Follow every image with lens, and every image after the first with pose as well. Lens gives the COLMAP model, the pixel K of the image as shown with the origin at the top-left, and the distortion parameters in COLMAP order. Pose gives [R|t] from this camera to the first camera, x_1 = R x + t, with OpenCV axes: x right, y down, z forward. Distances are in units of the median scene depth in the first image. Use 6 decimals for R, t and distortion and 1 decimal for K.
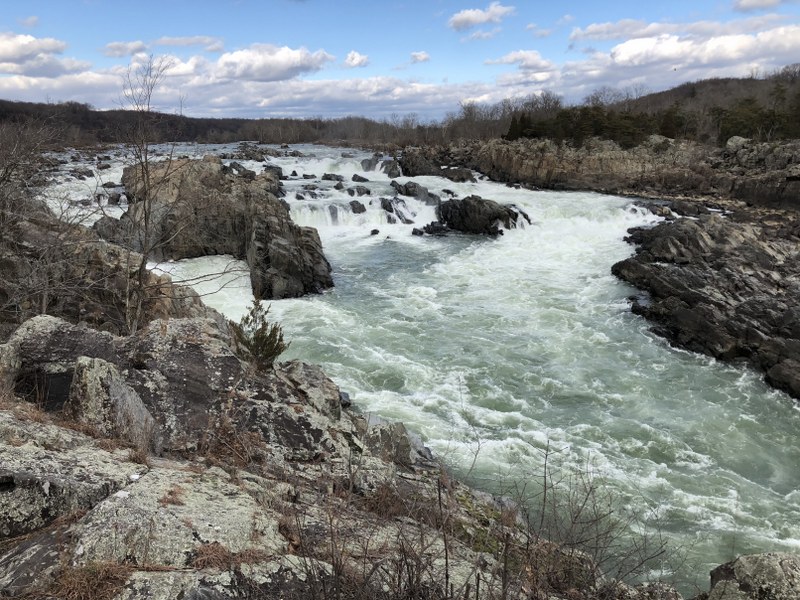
lens RADIAL K [[645.7, 0, 400.0], [0, 645.7, 300.0], [0, 0, 1]] dist [0.032351, -0.008461]
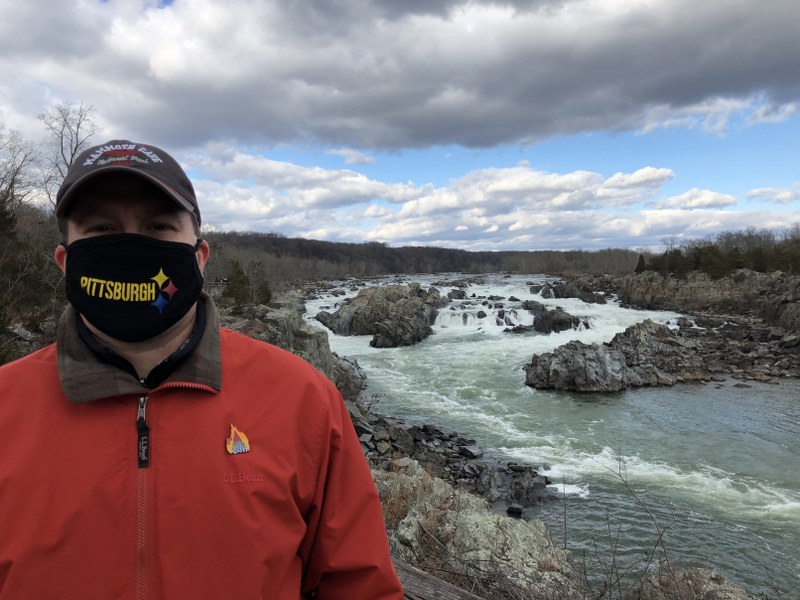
lens RADIAL K [[645.7, 0, 400.0], [0, 645.7, 300.0], [0, 0, 1]] dist [0.032351, -0.008461]
pose [[0.910321, 0.019021, -0.413467, 0.314167], [-0.098685, 0.980109, -0.172185, 0.085200], [0.401967, 0.197546, 0.894090, -0.375631]]
